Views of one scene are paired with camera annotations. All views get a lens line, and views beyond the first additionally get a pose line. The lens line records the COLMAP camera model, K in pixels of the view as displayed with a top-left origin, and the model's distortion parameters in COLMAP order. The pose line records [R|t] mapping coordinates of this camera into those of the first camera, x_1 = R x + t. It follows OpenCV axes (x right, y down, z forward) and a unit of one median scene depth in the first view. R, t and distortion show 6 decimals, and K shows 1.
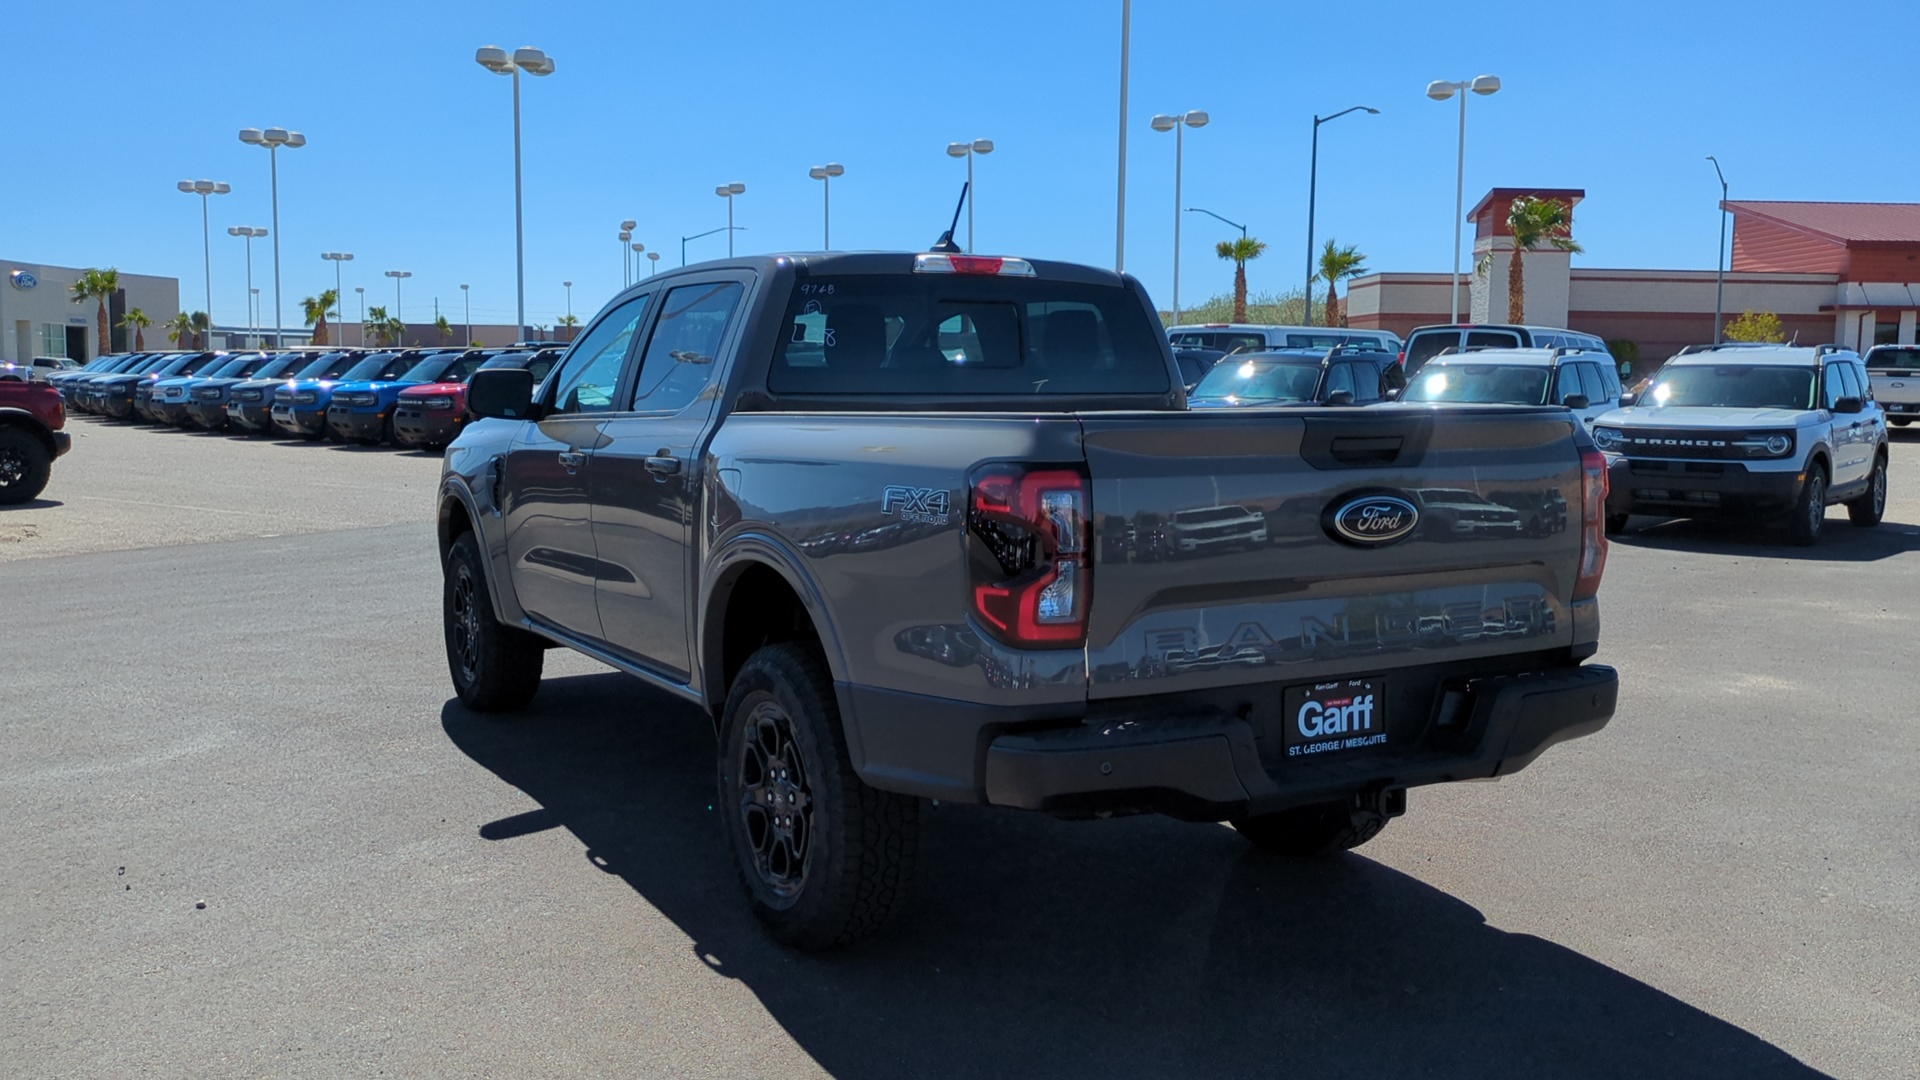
lens RADIAL K [[1680.2, 0, 985.7], [0, 1680.2, 550.3], [0, 0, 1]] dist [0.067219, -0.072387]
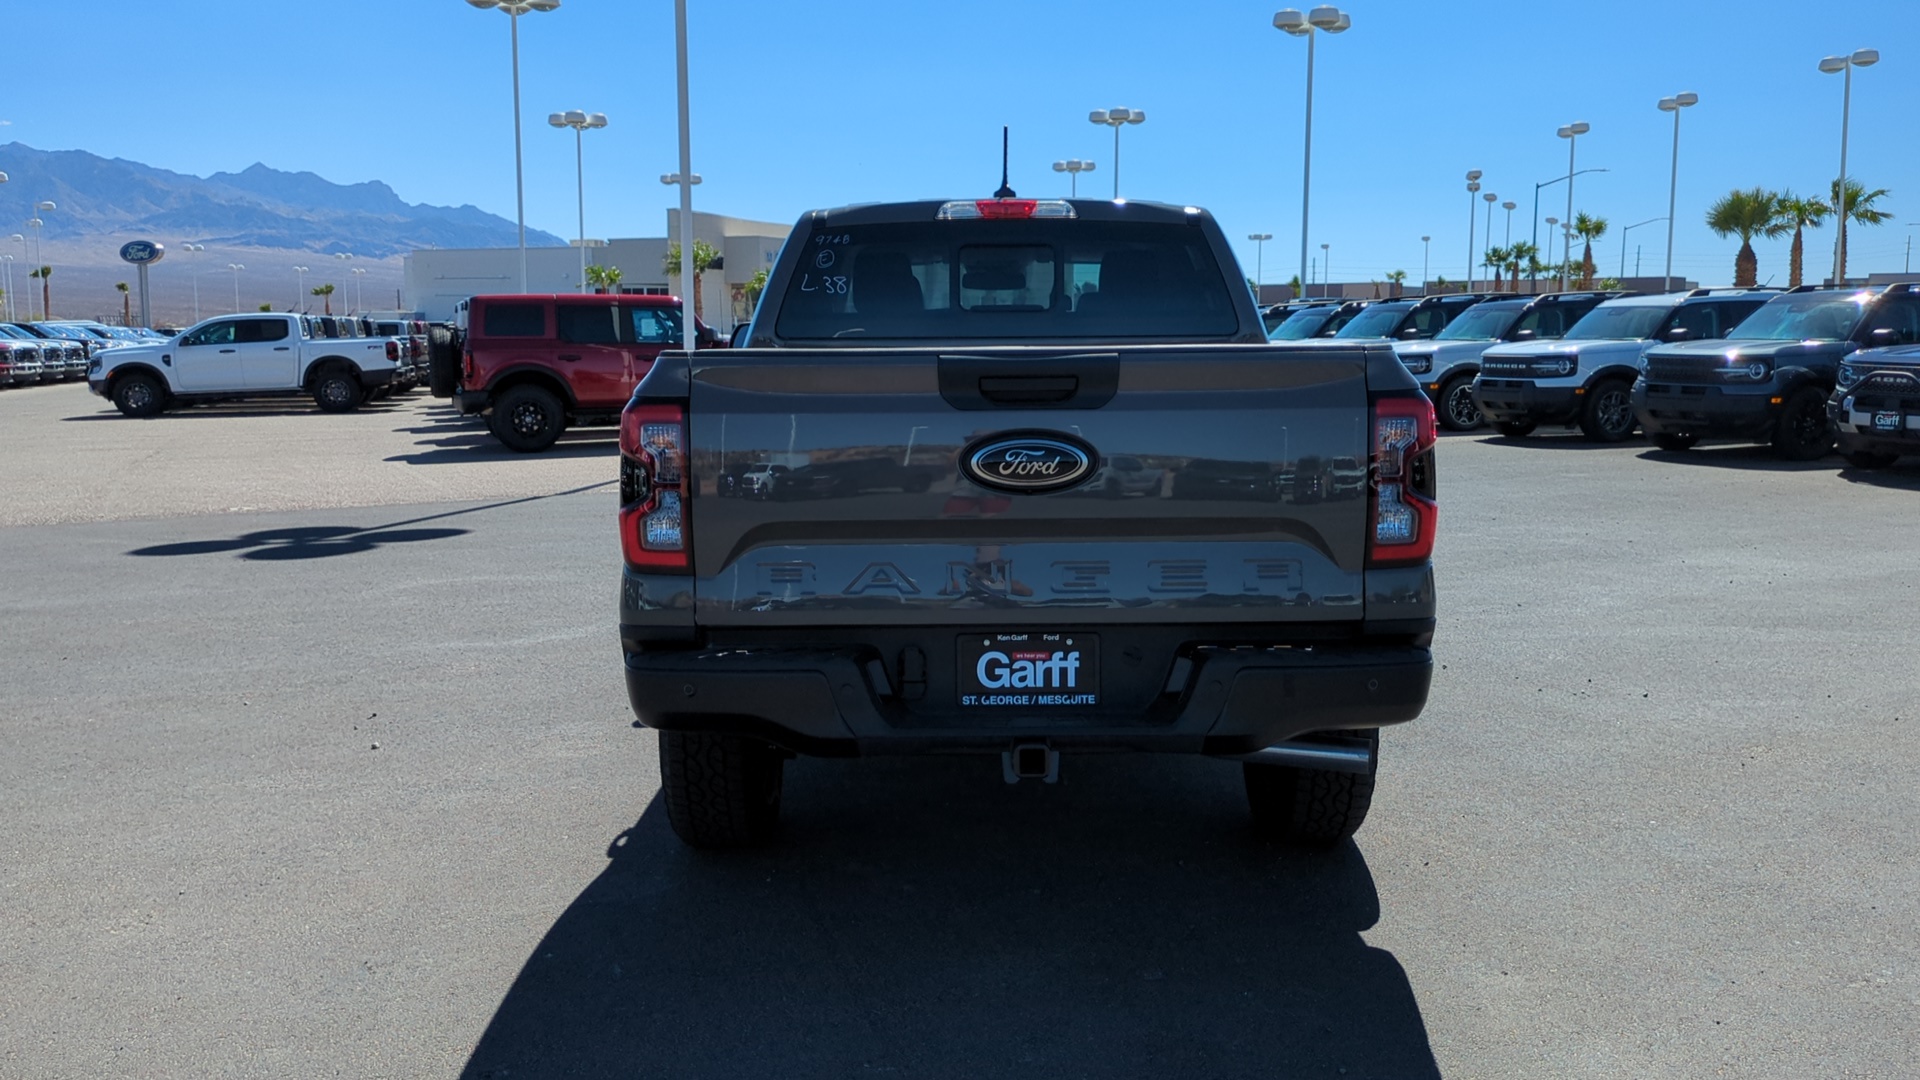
lens RADIAL K [[1680.2, 0, 968.5], [0, 1680.2, 542.6], [0, 0, 1]] dist [0.067219, -0.072387]
pose [[0.861686, 0.052644, -0.504705, 0.650956], [-0.042244, 0.998594, 0.032036, -0.002751], [0.505681, -0.006284, 0.862698, 0.160110]]
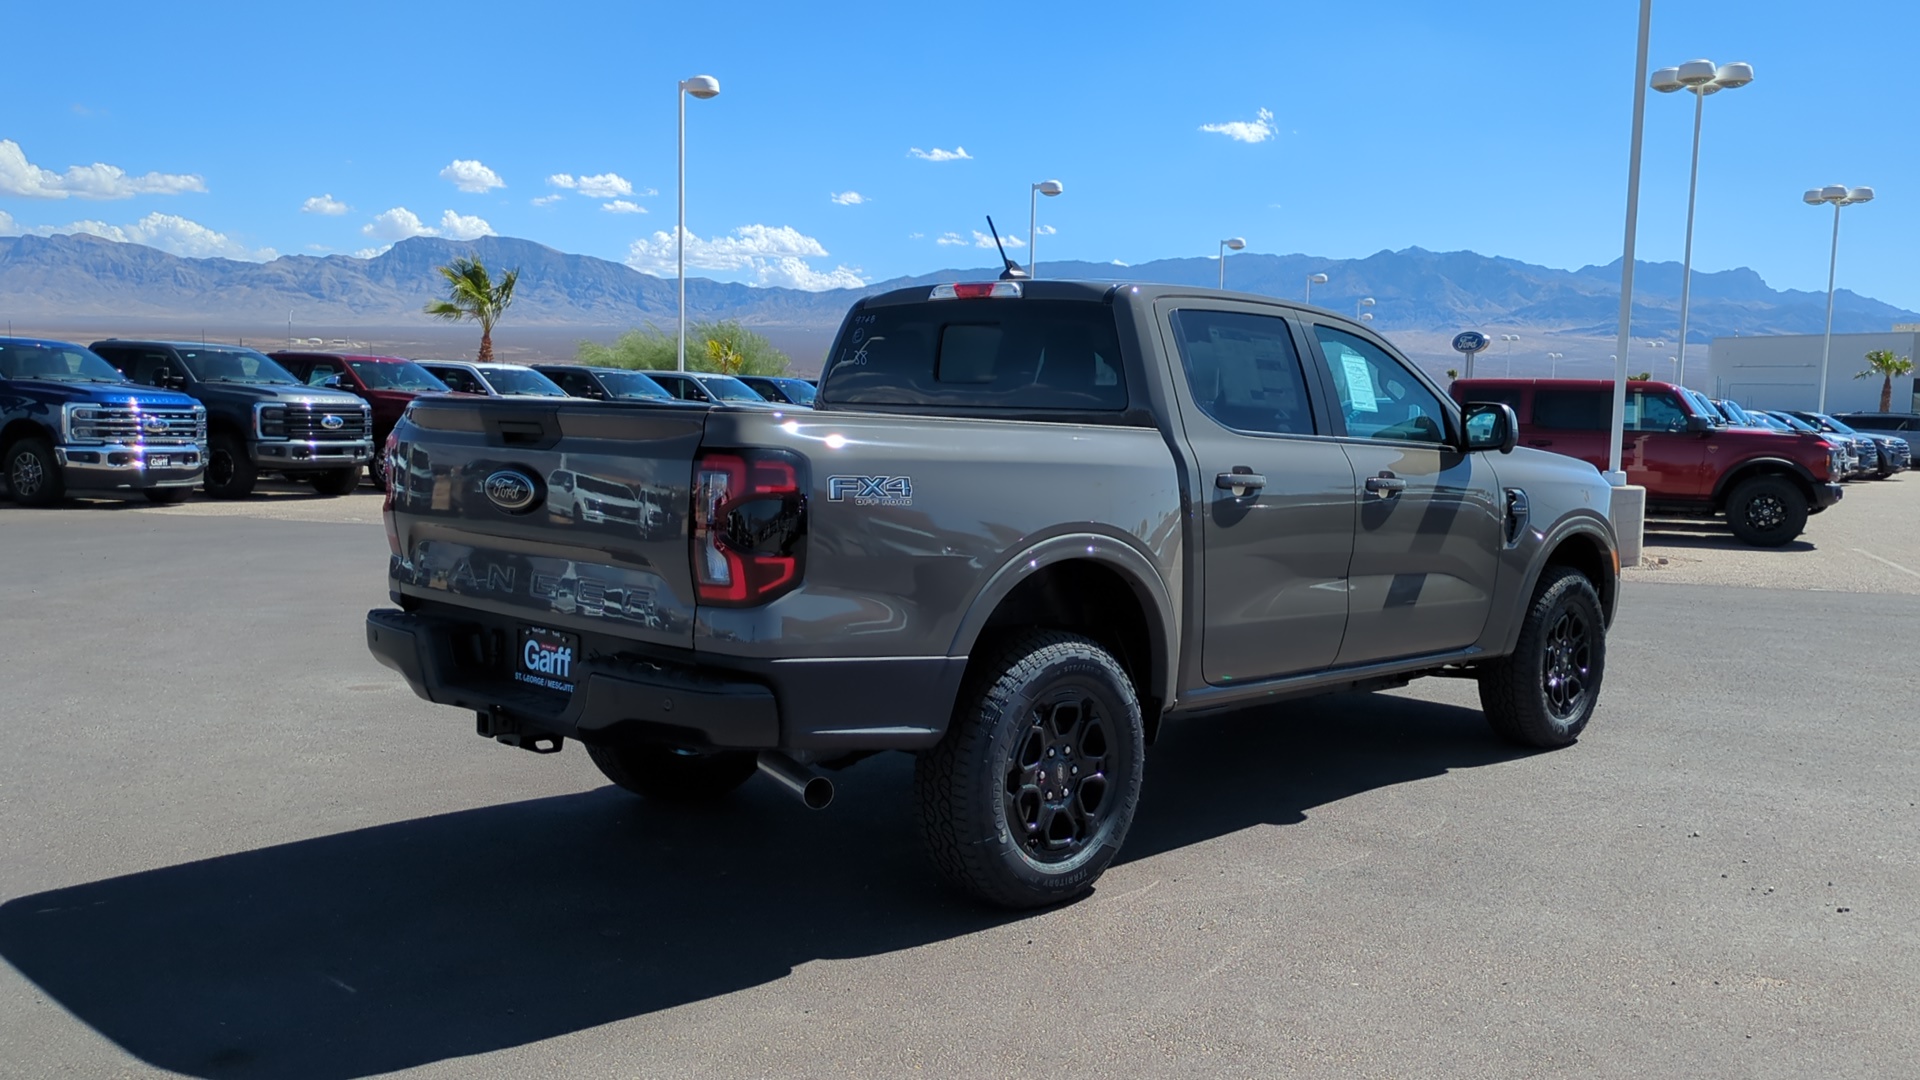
lens RADIAL K [[1680.2, 0, 967.9], [0, 1680.2, 548.6], [0, 0, 1]] dist [0.067219, -0.072387]
pose [[0.262123, 0.084109, -0.961362, 1.415571], [-0.126368, 0.990608, 0.052212, -0.077809], [0.956725, 0.107800, 0.270290, 0.946807]]
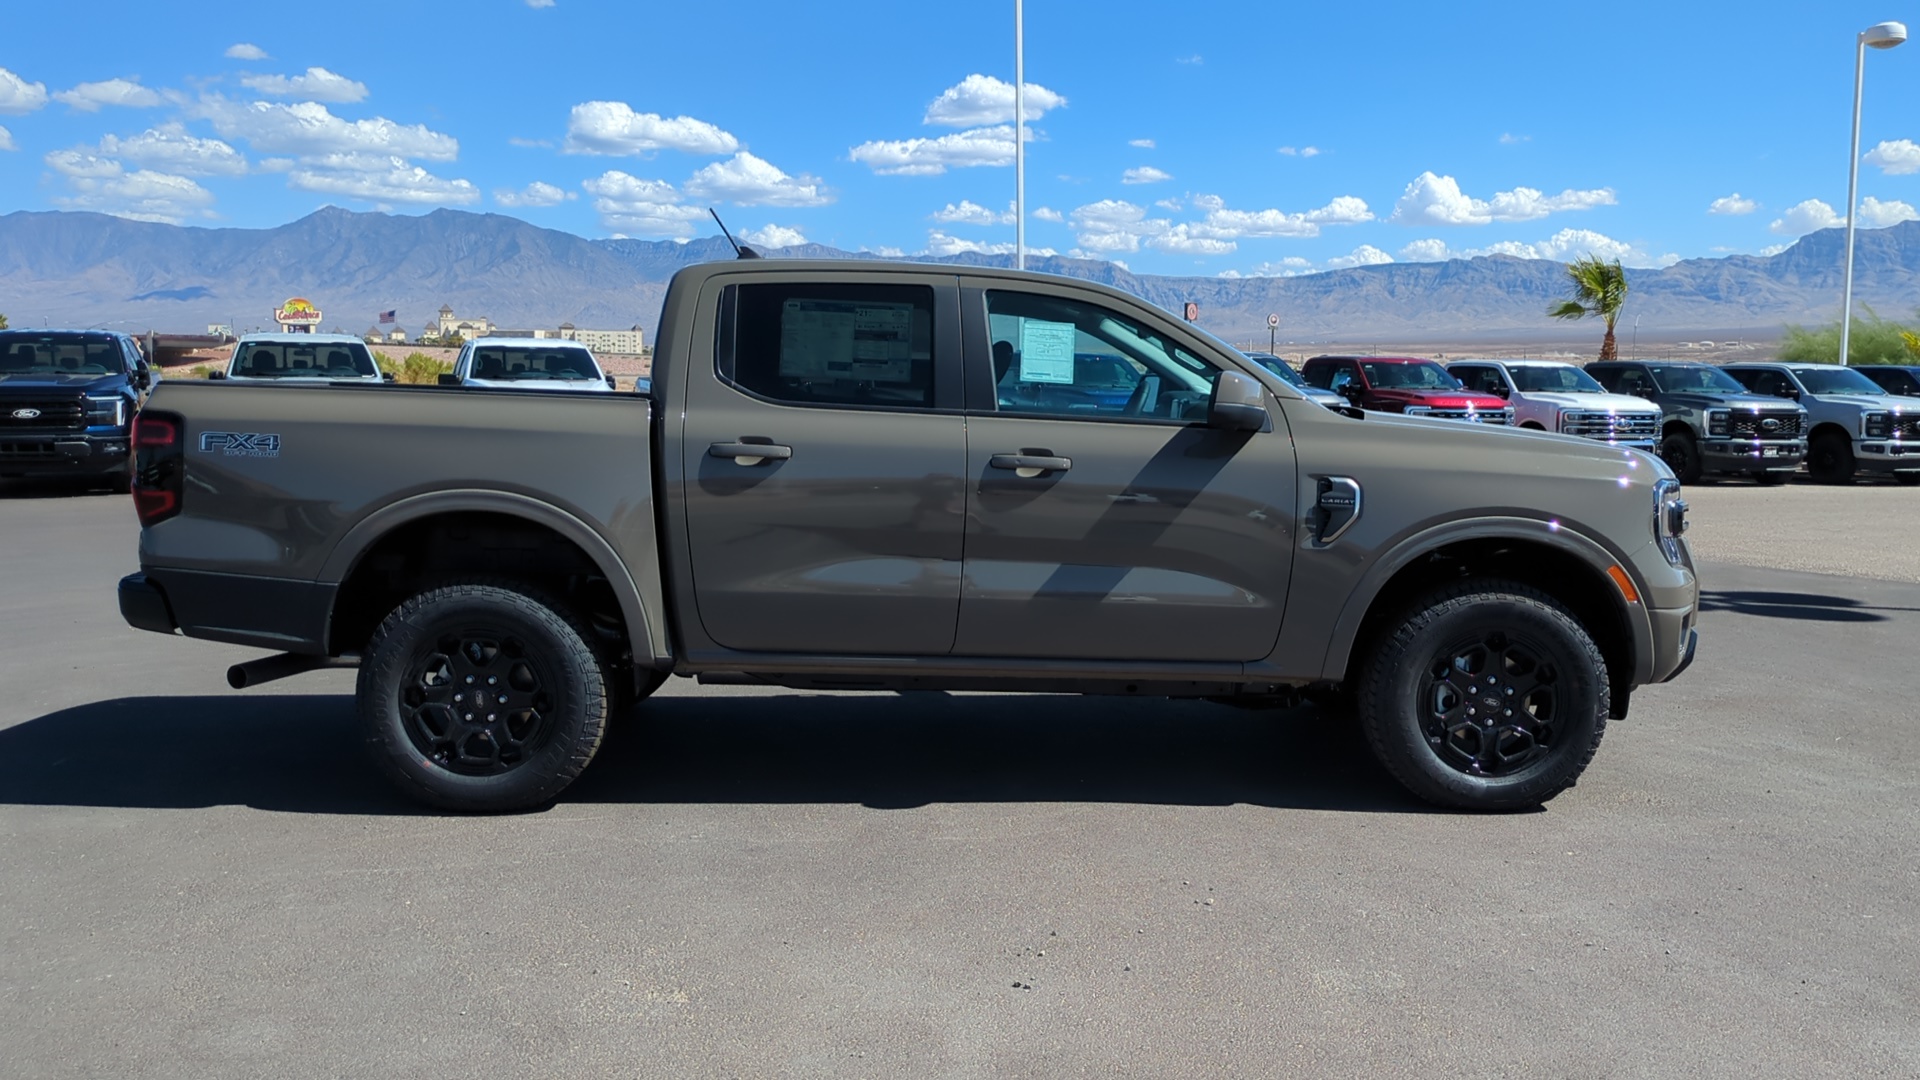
lens RADIAL K [[1680.2, 0, 974.7], [0, 1680.2, 530.9], [0, 0, 1]] dist [0.067219, -0.072387]
pose [[-0.510355, 0.064195, -0.857564, 1.411821], [-0.105907, 0.984927, 0.136756, -0.081486], [0.853417, 0.160616, -0.495864, 0.980701]]
